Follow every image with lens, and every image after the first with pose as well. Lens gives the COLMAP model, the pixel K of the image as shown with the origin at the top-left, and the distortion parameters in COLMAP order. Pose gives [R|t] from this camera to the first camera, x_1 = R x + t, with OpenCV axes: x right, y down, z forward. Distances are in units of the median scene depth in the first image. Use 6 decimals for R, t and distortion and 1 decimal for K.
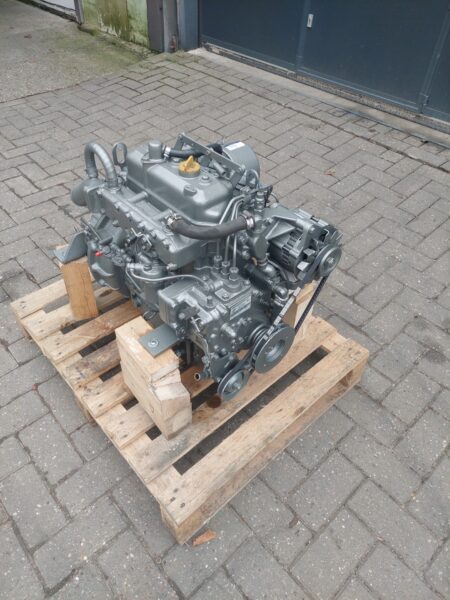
lens RADIAL K [[421.6, 0, 225.0], [0, 421.6, 288.7], [0, 0, 1]] dist [0.030014, -0.020468]
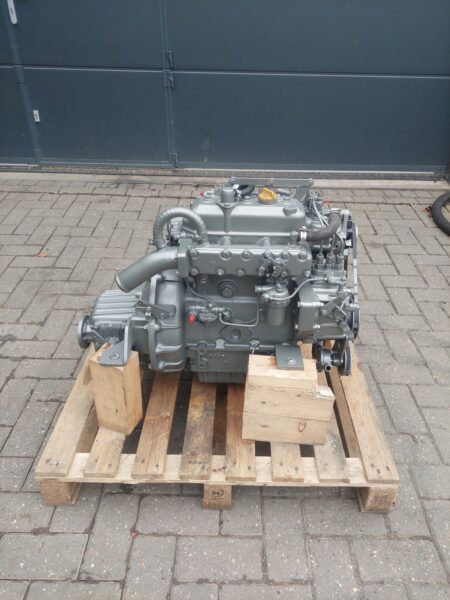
lens RADIAL K [[421.6, 0, 225.5], [0, 421.6, 299.7], [0, 0, 1]] dist [0.030014, -0.020468]
pose [[0.689789, -0.408793, 0.597562, -0.665149], [0.498209, 0.866872, 0.017927, -0.083414], [-0.525338, 0.285345, 0.801622, 0.147620]]
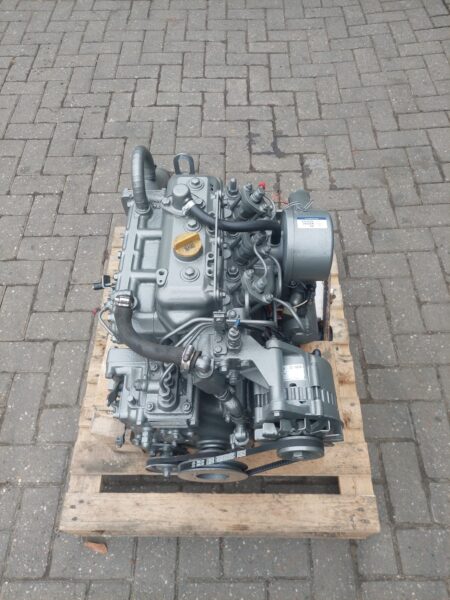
lens RADIAL K [[421.6, 0, 236.1], [0, 421.6, 307.3], [0, 0, 1]] dist [0.030014, -0.020468]
pose [[0.745562, 0.560329, -0.360790, 0.202846], [-0.445616, 0.821700, 0.355297, -0.326621], [0.495544, -0.104122, 0.862319, 0.278224]]
